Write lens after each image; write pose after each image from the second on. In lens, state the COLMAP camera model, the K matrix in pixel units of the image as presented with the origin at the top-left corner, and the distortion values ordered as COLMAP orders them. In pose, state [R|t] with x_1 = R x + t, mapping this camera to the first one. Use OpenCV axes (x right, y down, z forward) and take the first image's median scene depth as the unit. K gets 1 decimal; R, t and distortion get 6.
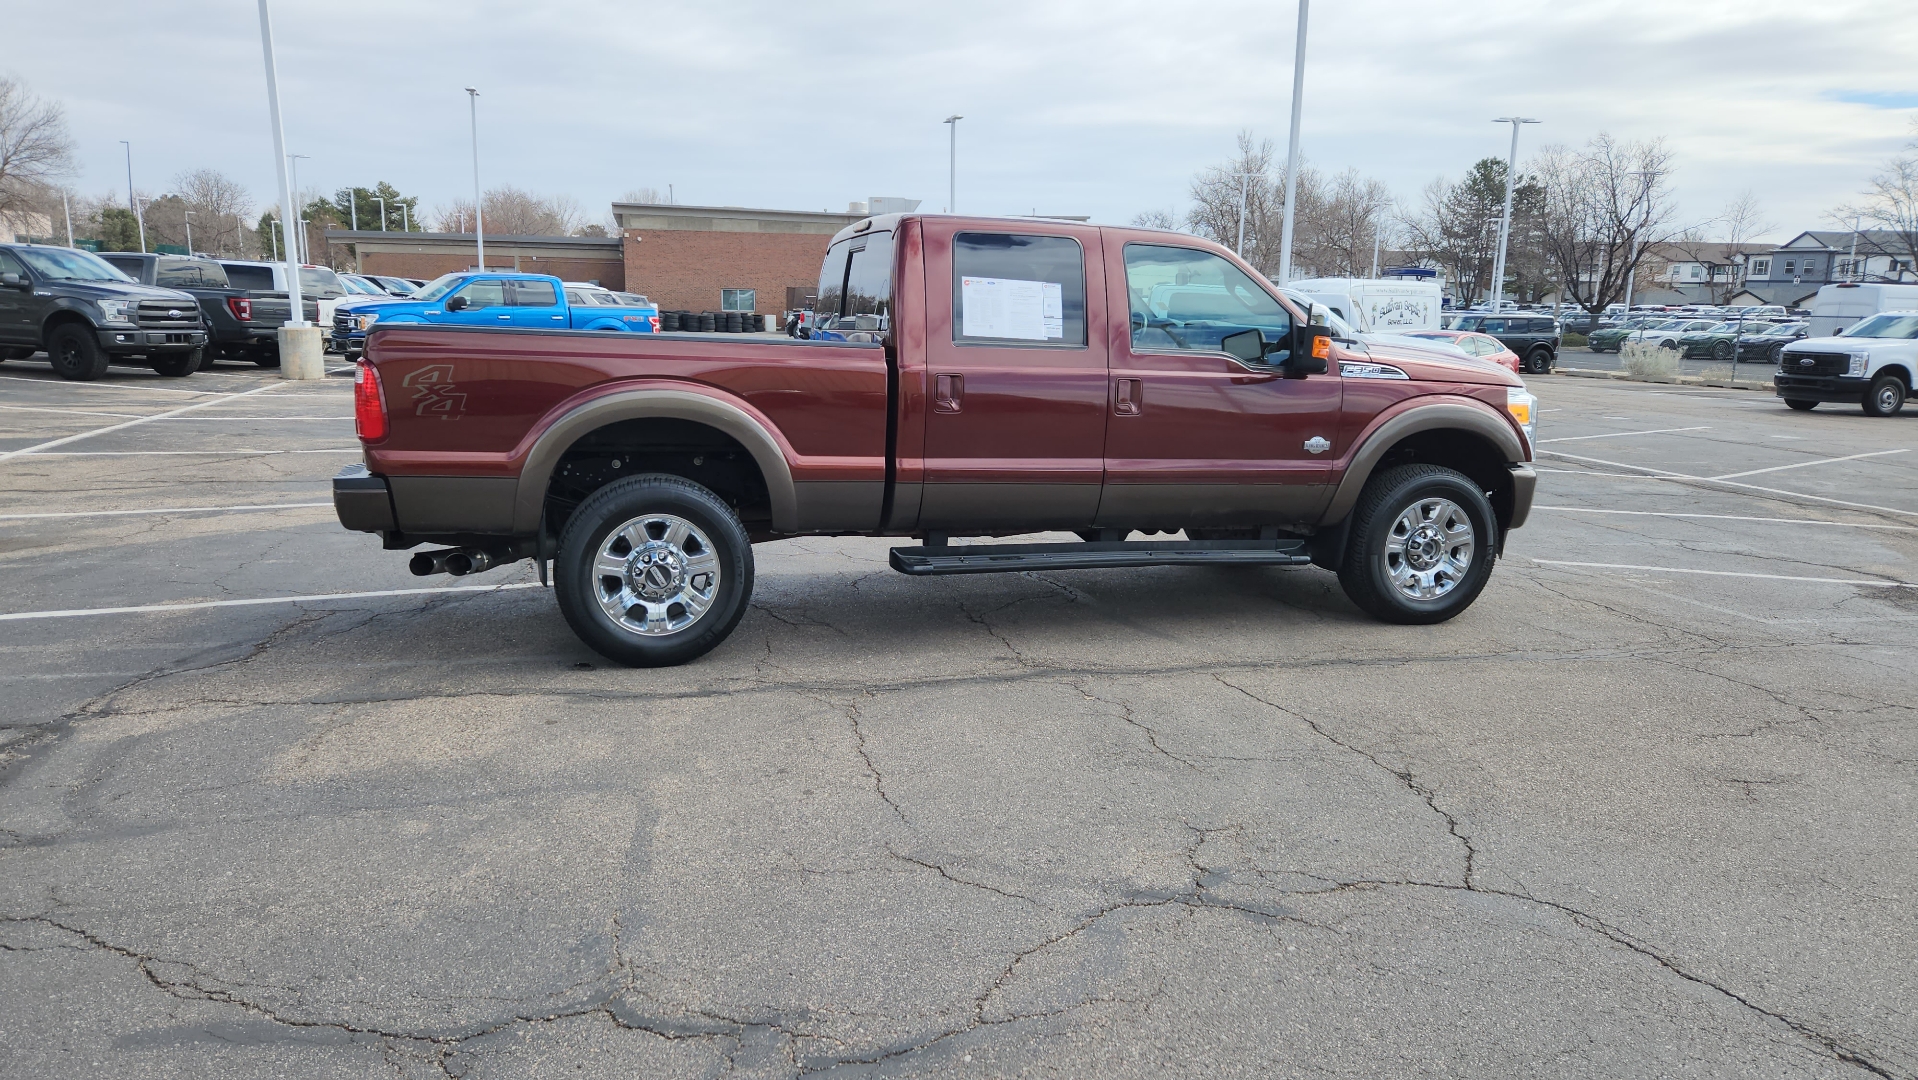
lens RADIAL K [[1277.7, 0, 942.1], [0, 1277.7, 535.9], [0, 0, 1]] dist [0.073751, -0.056679]
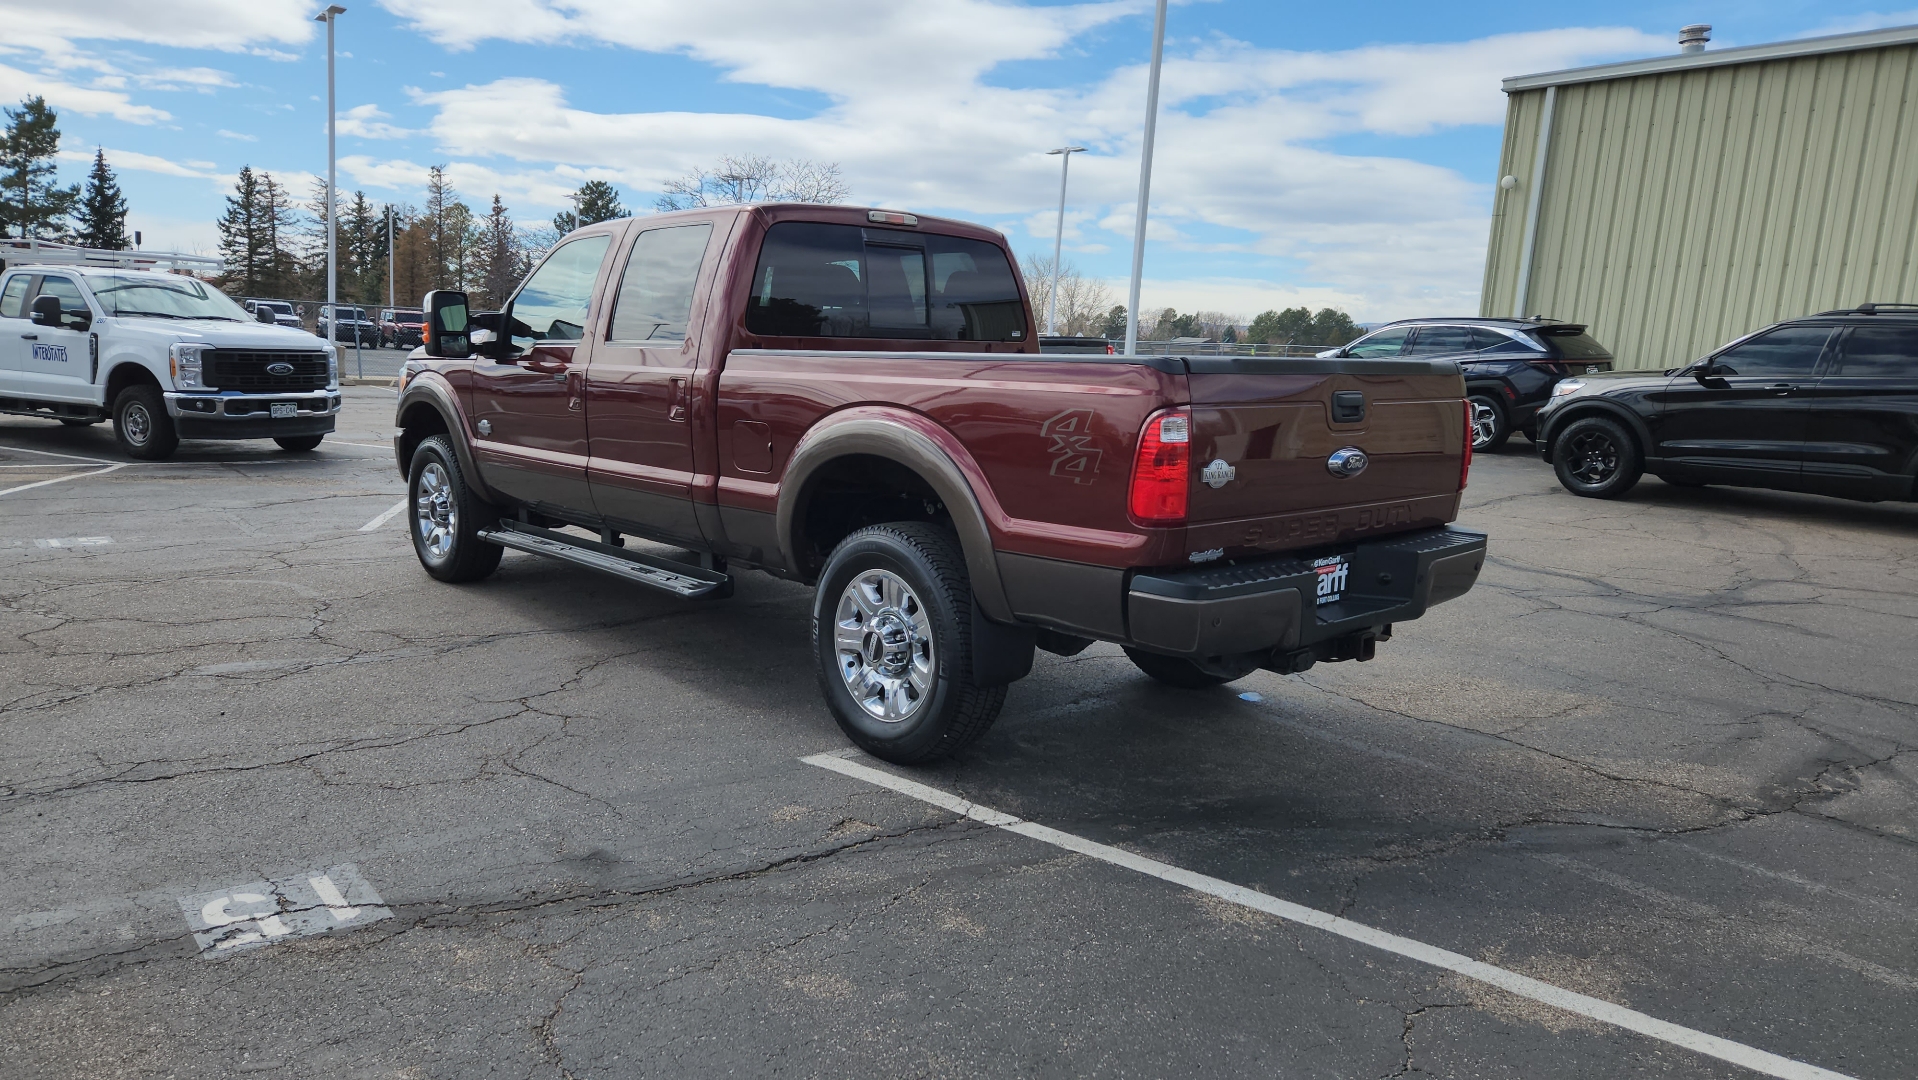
lens RADIAL K [[1277.7, 0, 935.3], [0, 1277.7, 540.6], [0, 0, 1]] dist [0.073751, -0.056679]
pose [[-0.421878, -0.177312, 0.889145, -0.882634], [0.105262, 0.964479, 0.242279, -0.237393], [-0.900522, 0.195805, -0.388228, 1.350051]]
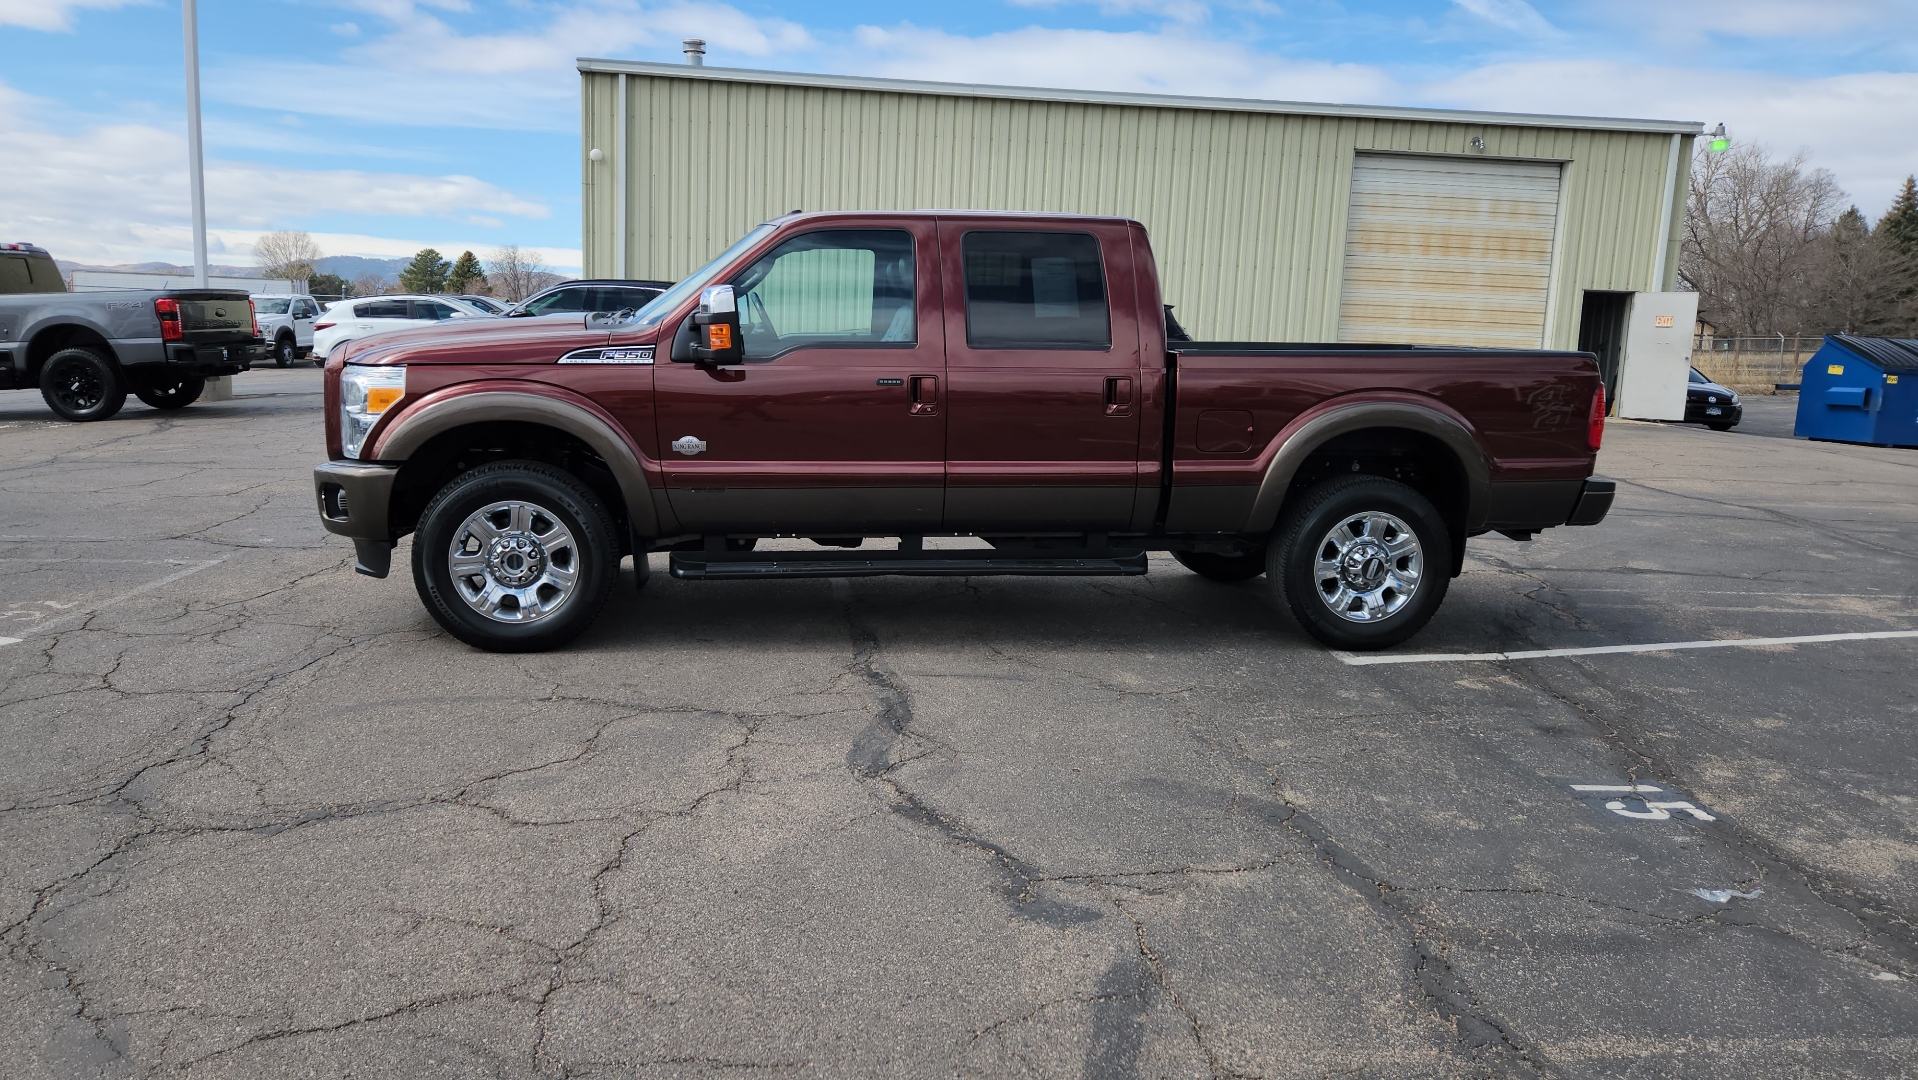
lens RADIAL K [[1278.9, 0, 921.3], [0, 1278.9, 530.8], [0, 0, 1]] dist [0.072251, -0.057788]
pose [[-0.985310, -0.080193, 0.150774, -0.092428], [-0.027887, 0.946591, 0.321228, -0.337740], [-0.168482, 0.312305, -0.934922, 2.042364]]
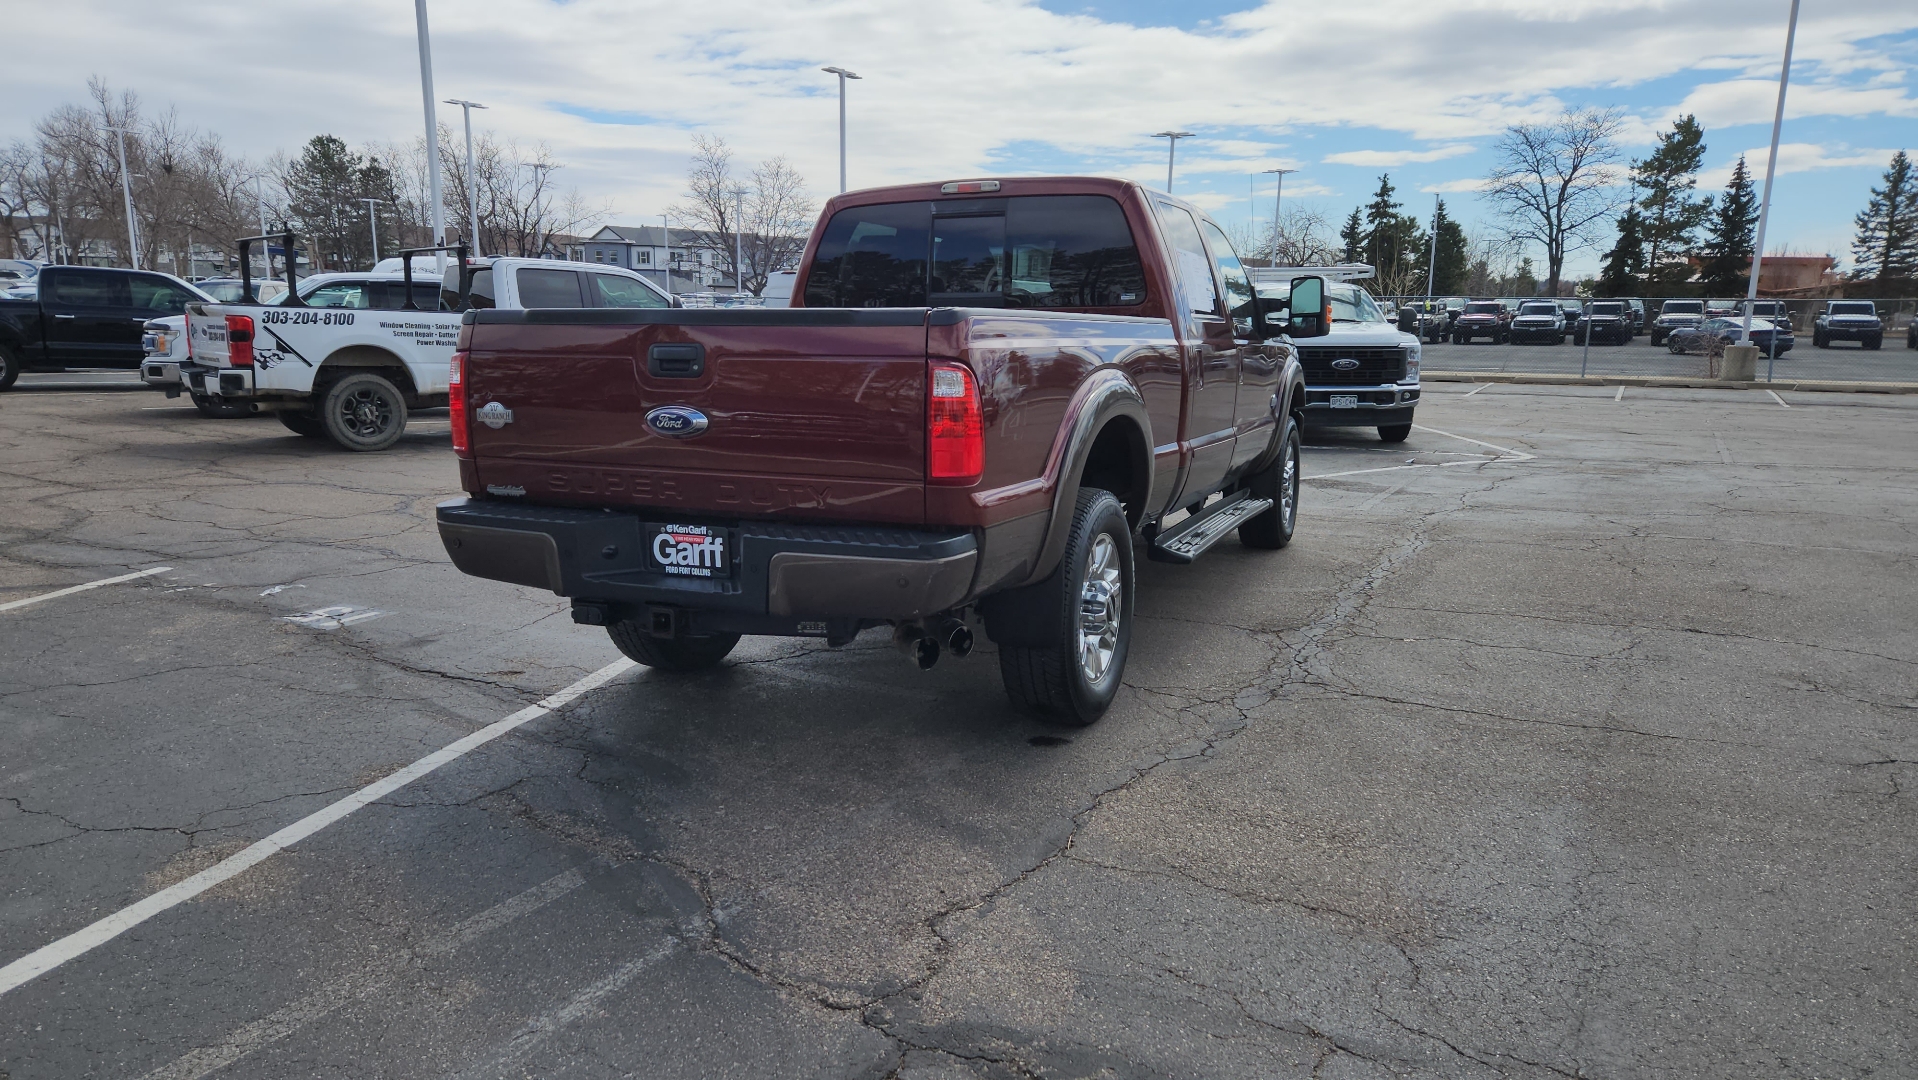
lens RADIAL K [[1277.7, 0, 913.1], [0, 1277.7, 554.7], [0, 0, 1]] dist [0.073751, -0.056679]
pose [[0.671730, -0.155408, 0.724311, -0.756863], [0.135660, 0.987019, 0.085962, -0.076342], [-0.728268, 0.040517, 0.684094, 0.445084]]
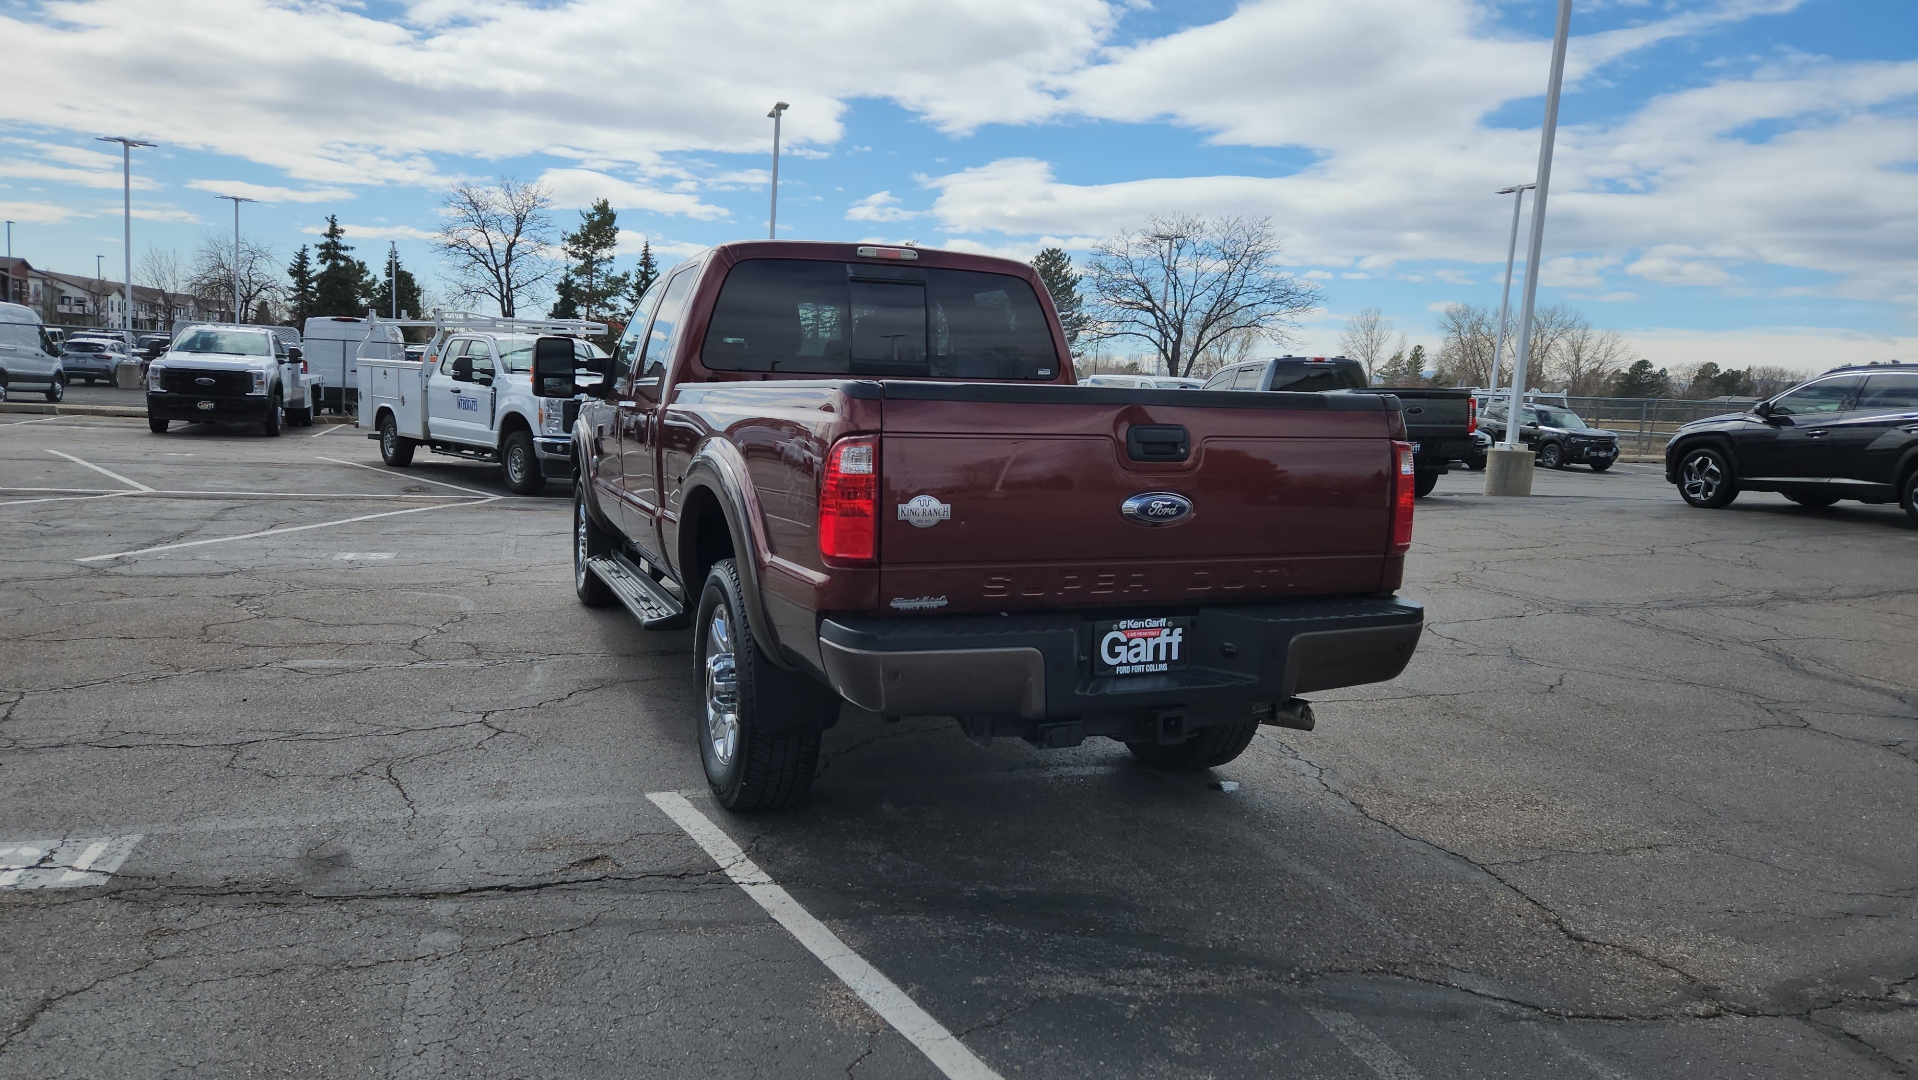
lens RADIAL K [[1277.7, 0, 931.2], [0, 1277.7, 532.5], [0, 0, 1]] dist [0.073751, -0.056679]
pose [[-0.073551, -0.140655, 0.987323, -0.923099], [0.128180, 0.980460, 0.149226, -0.182381], [-0.989020, 0.137530, -0.054085, 1.039842]]
